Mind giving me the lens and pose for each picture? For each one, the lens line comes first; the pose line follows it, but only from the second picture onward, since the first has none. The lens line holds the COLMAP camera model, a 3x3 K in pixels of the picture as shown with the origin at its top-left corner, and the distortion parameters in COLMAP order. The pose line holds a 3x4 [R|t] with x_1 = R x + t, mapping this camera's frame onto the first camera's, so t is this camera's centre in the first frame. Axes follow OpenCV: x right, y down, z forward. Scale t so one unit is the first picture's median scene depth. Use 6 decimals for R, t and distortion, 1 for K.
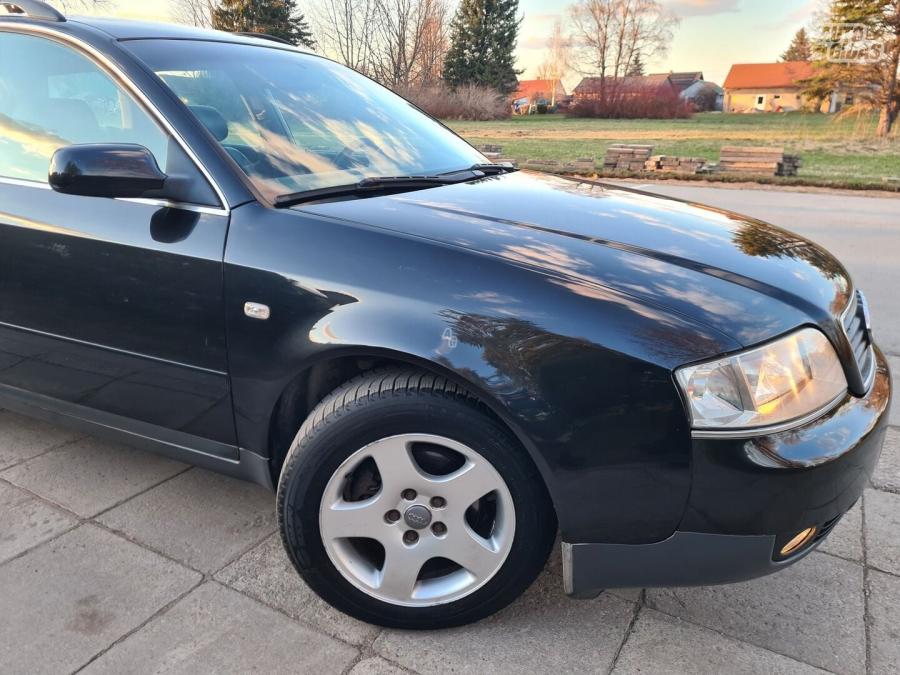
lens RADIAL K [[667.4, 0, 447.4], [0, 667.4, 333.5], [0, 0, 1]] dist [0.071668, -0.065094]
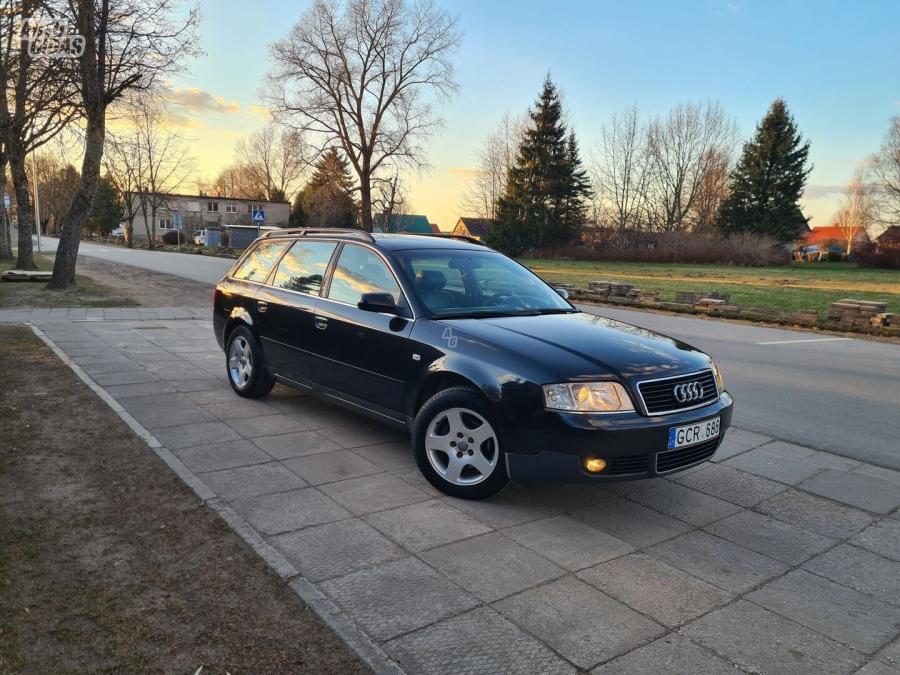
lens RADIAL K [[667.4, 0, 447.4], [0, 667.4, 333.5], [0, 0, 1]] dist [0.071668, -0.065094]
pose [[0.921339, 0.080150, -0.380409, 0.759215], [-0.152367, 0.974678, -0.163668, 0.266304], [0.357658, 0.208756, 0.910221, -1.262849]]
